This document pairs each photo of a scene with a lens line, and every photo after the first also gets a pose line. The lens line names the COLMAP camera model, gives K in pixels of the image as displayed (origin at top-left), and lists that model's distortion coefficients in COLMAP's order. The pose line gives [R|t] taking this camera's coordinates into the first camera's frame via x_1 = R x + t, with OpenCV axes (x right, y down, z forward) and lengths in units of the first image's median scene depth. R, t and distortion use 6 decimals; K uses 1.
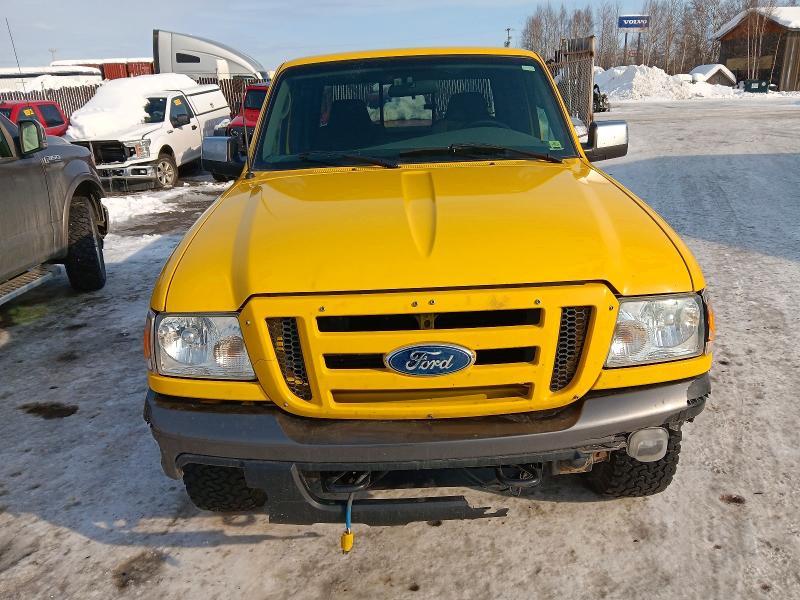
lens RADIAL K [[646.7, 0, 396.9], [0, 646.7, 300.1], [0, 0, 1]] dist [0.002479, -0.004768]
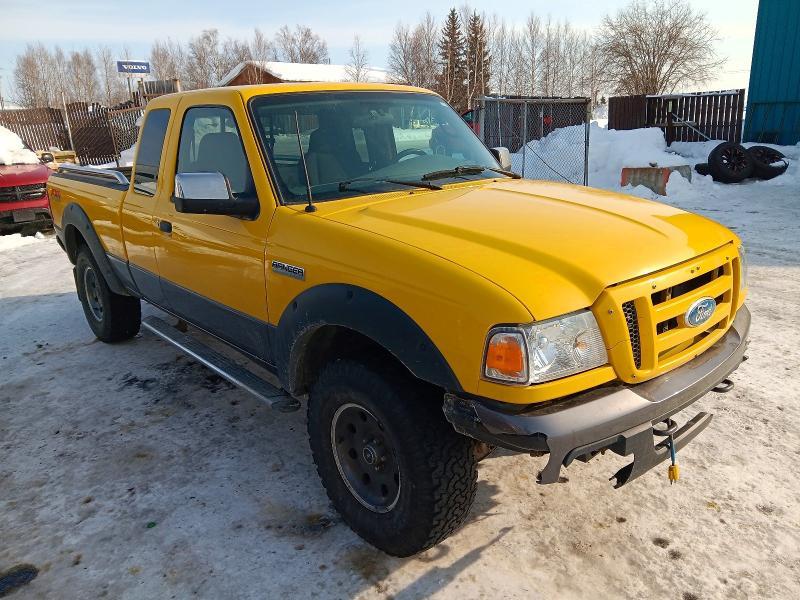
lens RADIAL K [[646.7, 0, 383.6], [0, 646.7, 306.0], [0, 0, 1]] dist [0.002479, -0.004768]
pose [[0.744197, -0.184161, 0.642071, -0.729737], [0.219077, 0.975365, 0.025834, -0.053499], [-0.631011, 0.121437, 0.766210, 0.221419]]
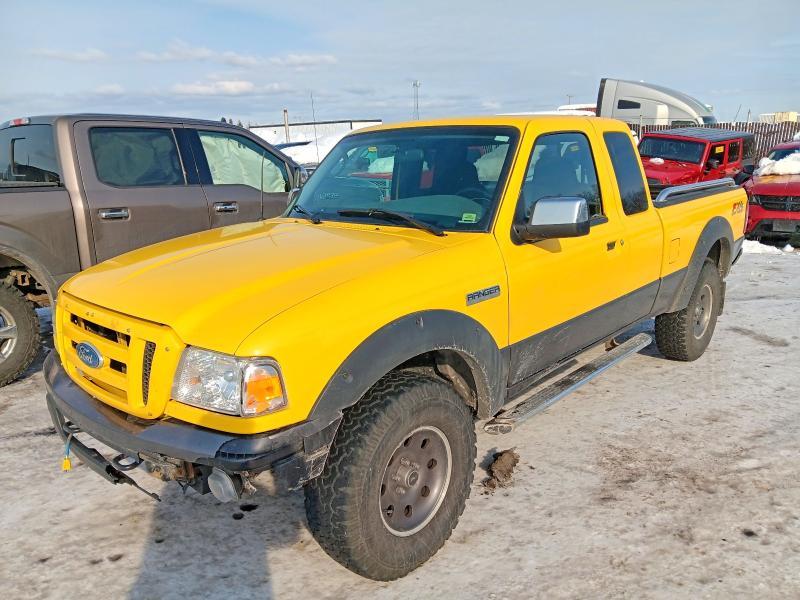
lens RADIAL K [[646.7, 0, 401.9], [0, 646.7, 300.8], [0, 0, 1]] dist [0.002479, -0.004768]
pose [[0.725546, 0.184592, -0.662955, 0.829219], [-0.220437, 0.974933, 0.030210, -0.121835], [0.651913, 0.124221, 0.748050, 0.209793]]
